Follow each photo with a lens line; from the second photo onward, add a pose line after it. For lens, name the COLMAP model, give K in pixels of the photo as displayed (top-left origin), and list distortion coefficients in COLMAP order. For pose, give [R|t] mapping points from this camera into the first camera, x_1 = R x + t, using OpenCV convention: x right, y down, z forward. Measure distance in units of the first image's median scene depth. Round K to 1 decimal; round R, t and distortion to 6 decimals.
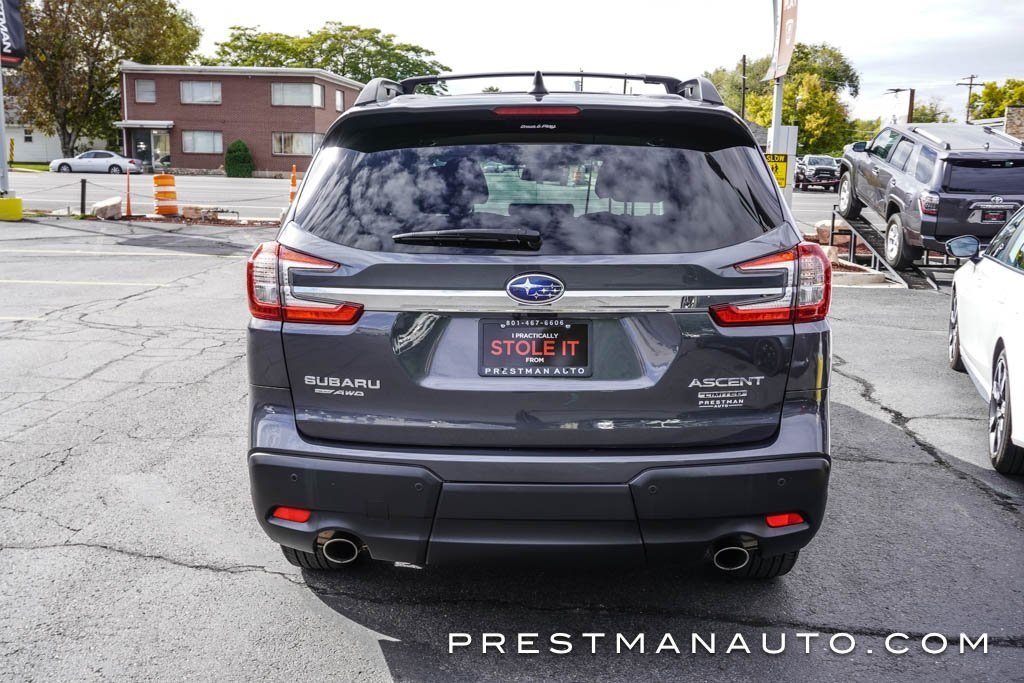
lens RADIAL K [[1024.8, 0, 517.5], [0, 1024.8, 337.6], [0, 0, 1]] dist [0.002928, 0.000000]
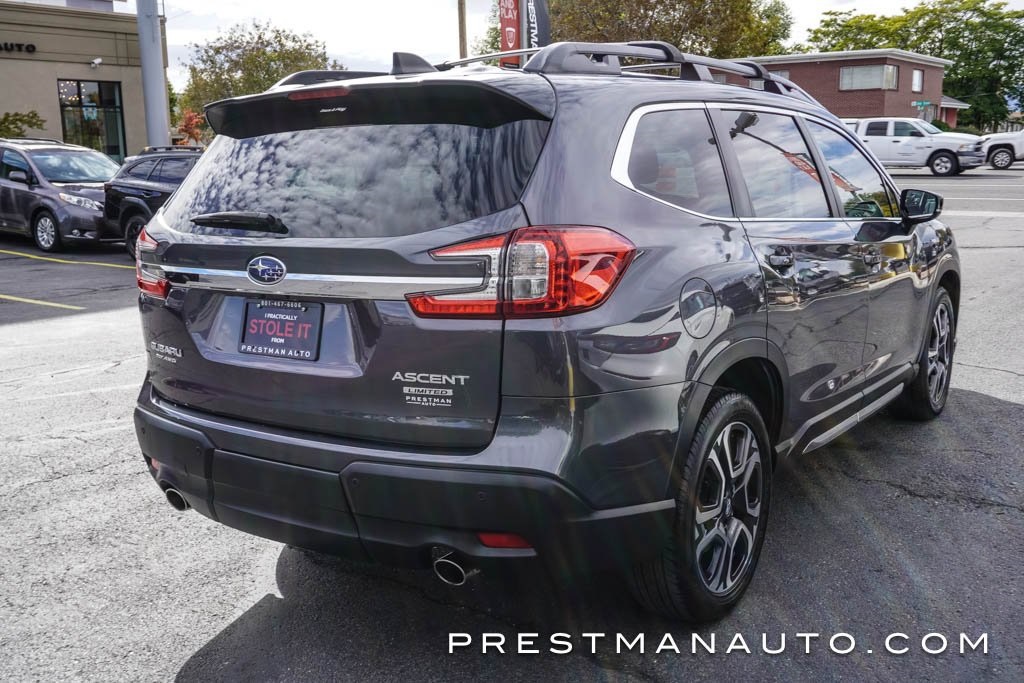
lens RADIAL K [[1024.8, 0, 509.5], [0, 1024.8, 339.8], [0, 0, 1]] dist [0.002928, 0.000000]
pose [[0.838480, 0.066058, -0.540914, 0.759390], [-0.059101, 0.997794, 0.030240, -0.022980], [0.541718, 0.006613, 0.840534, 0.267838]]
